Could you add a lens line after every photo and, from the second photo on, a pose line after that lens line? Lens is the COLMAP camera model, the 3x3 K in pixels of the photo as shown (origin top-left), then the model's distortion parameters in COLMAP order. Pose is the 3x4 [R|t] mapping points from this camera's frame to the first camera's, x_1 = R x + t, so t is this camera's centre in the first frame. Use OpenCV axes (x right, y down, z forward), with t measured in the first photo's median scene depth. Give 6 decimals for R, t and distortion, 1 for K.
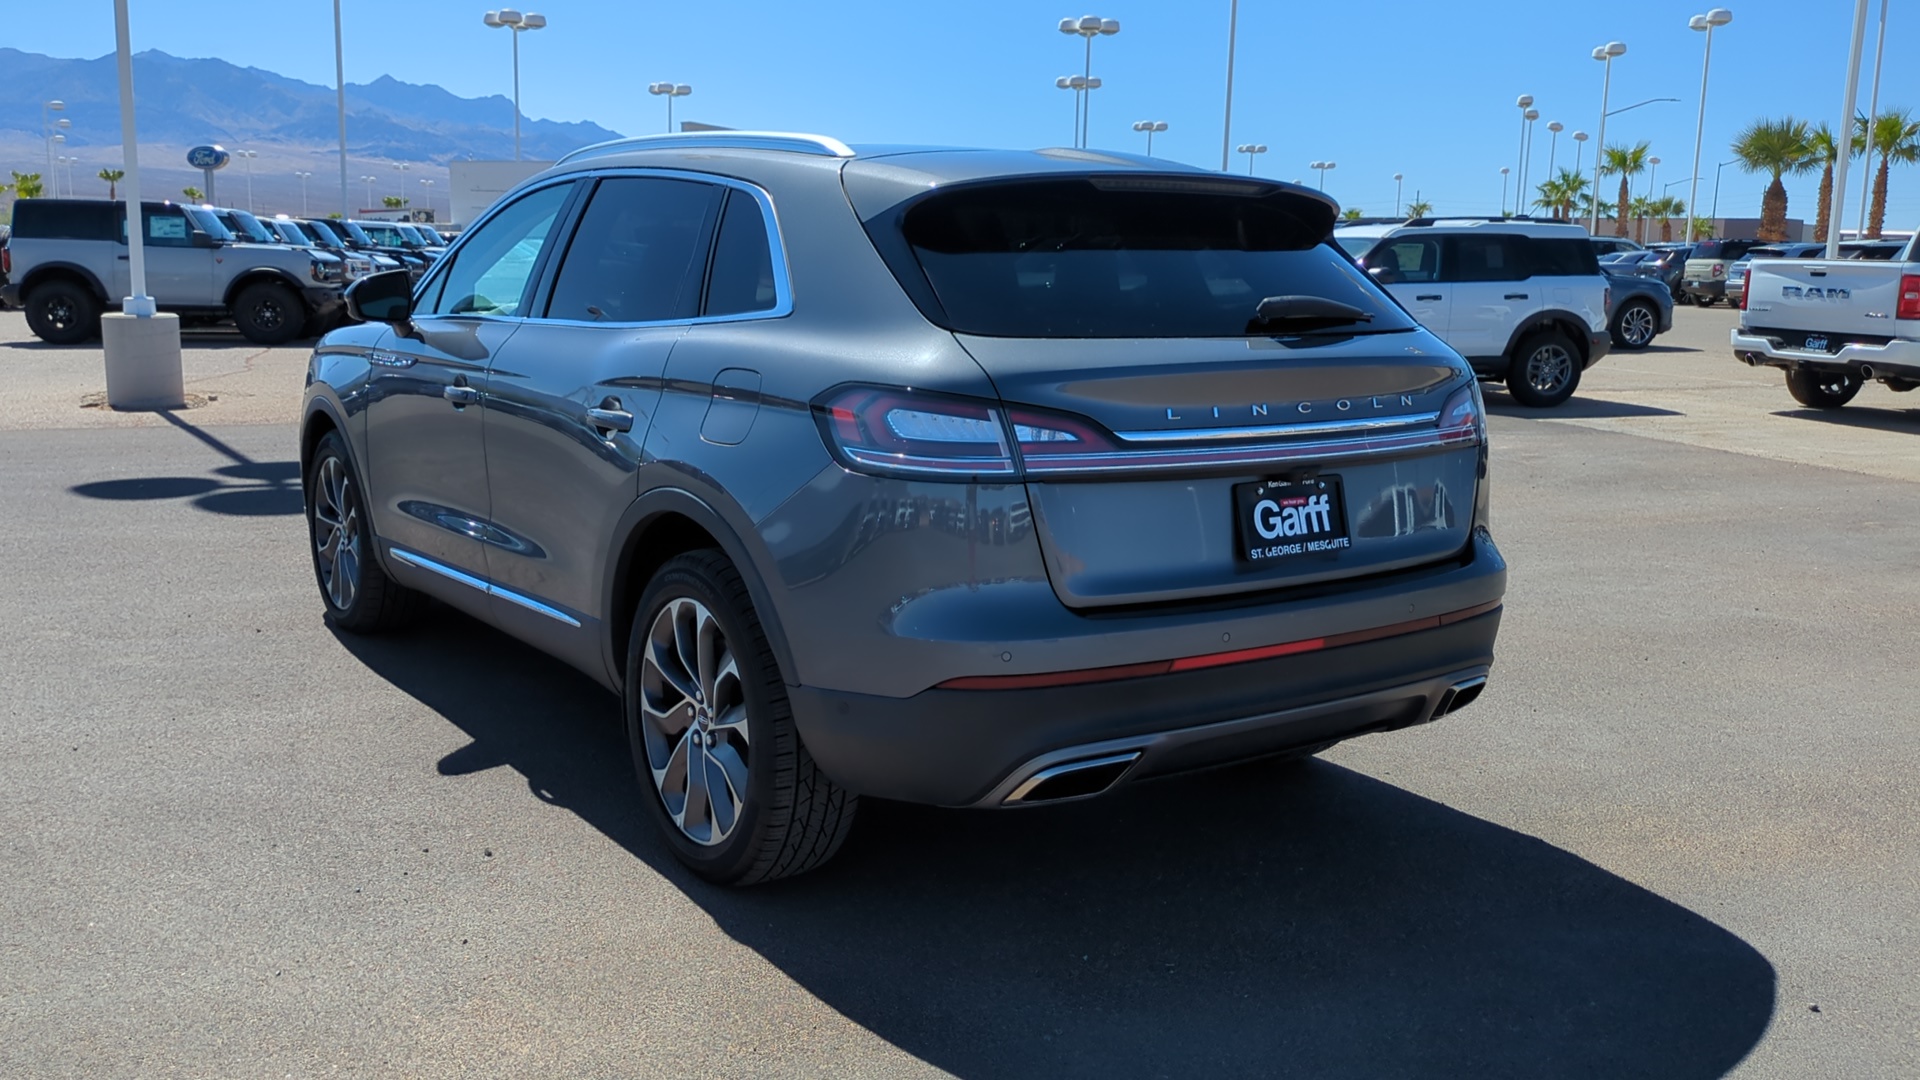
lens RADIAL K [[1633.0, 0, 969.9], [0, 1633.0, 535.6], [0, 0, 1]] dist [0.070145, -0.090680]
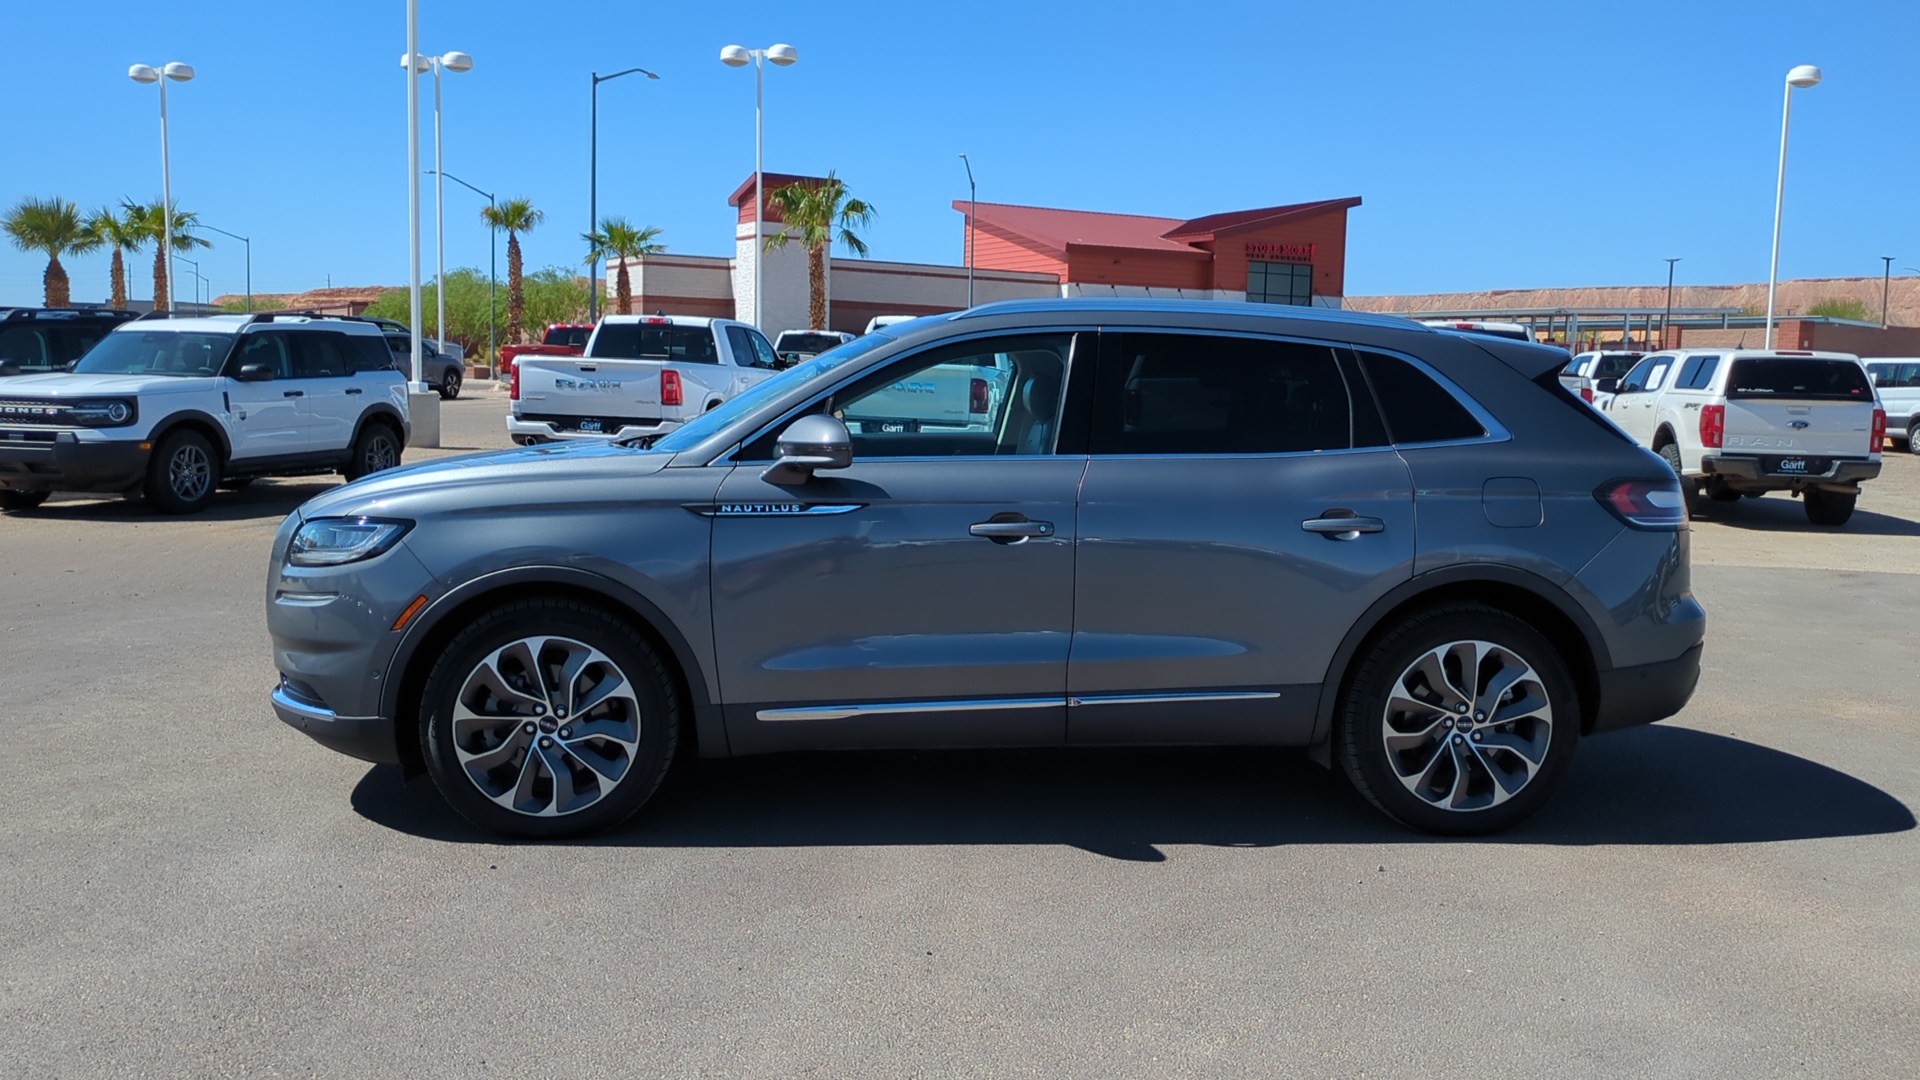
lens RADIAL K [[1633.0, 0, 969.9], [0, 1633.0, 535.6], [0, 0, 1]] dist [0.070145, -0.090680]
pose [[0.509648, -0.097011, 0.854896, -1.693525], [0.134701, 0.990367, 0.032082, -0.165390], [-0.849773, 0.098805, 0.517806, 0.644762]]
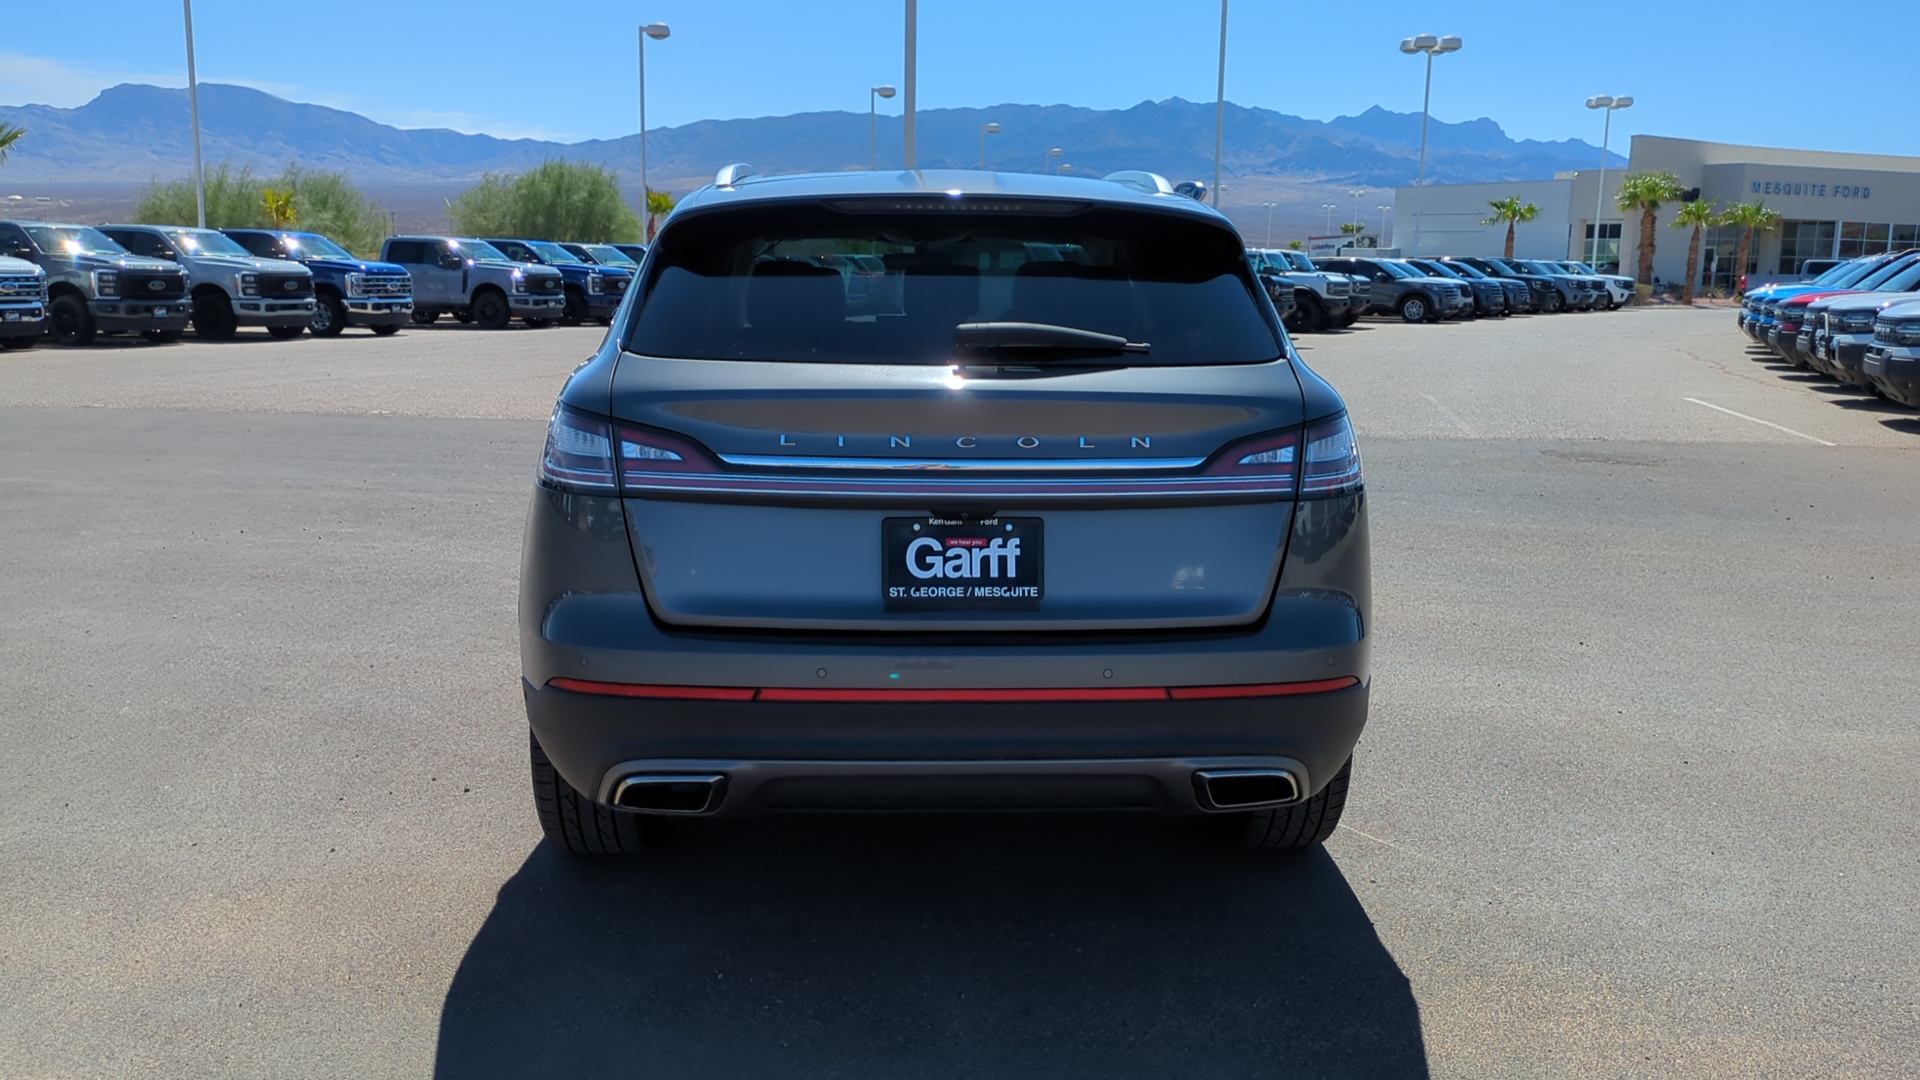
lens RADIAL K [[1633.0, 0, 969.9], [0, 1633.0, 535.6], [0, 0, 1]] dist [0.070145, -0.090680]
pose [[0.846379, 0.079716, -0.526581, 0.680141], [-0.086995, 0.996148, 0.010974, -0.034343], [0.525428, 0.036521, 0.850054, 0.206710]]
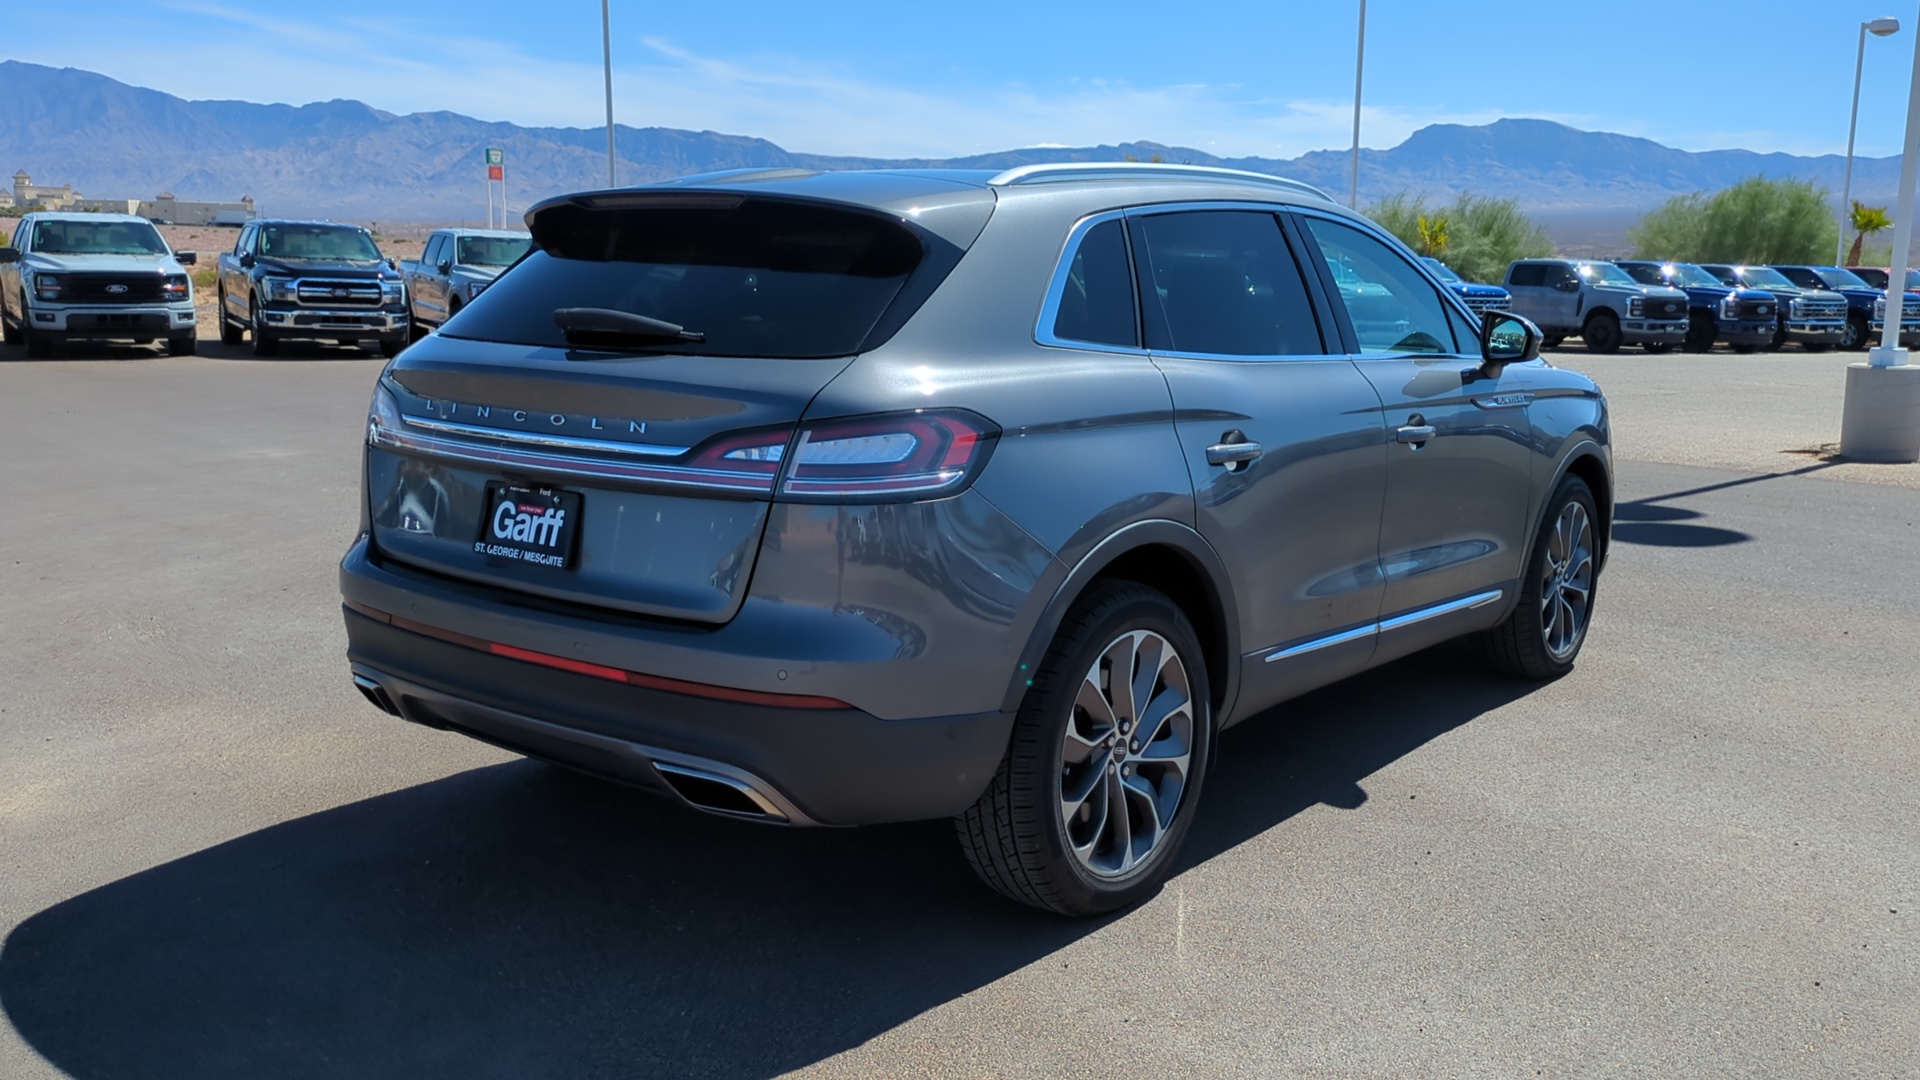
lens RADIAL K [[1633.0, 0, 969.9], [0, 1633.0, 535.6], [0, 0, 1]] dist [0.070145, -0.090680]
pose [[0.291873, 0.140249, -0.946119, 1.220296], [-0.173403, 0.980558, 0.091861, -0.142797], [0.940607, 0.137248, 0.310518, 0.929786]]
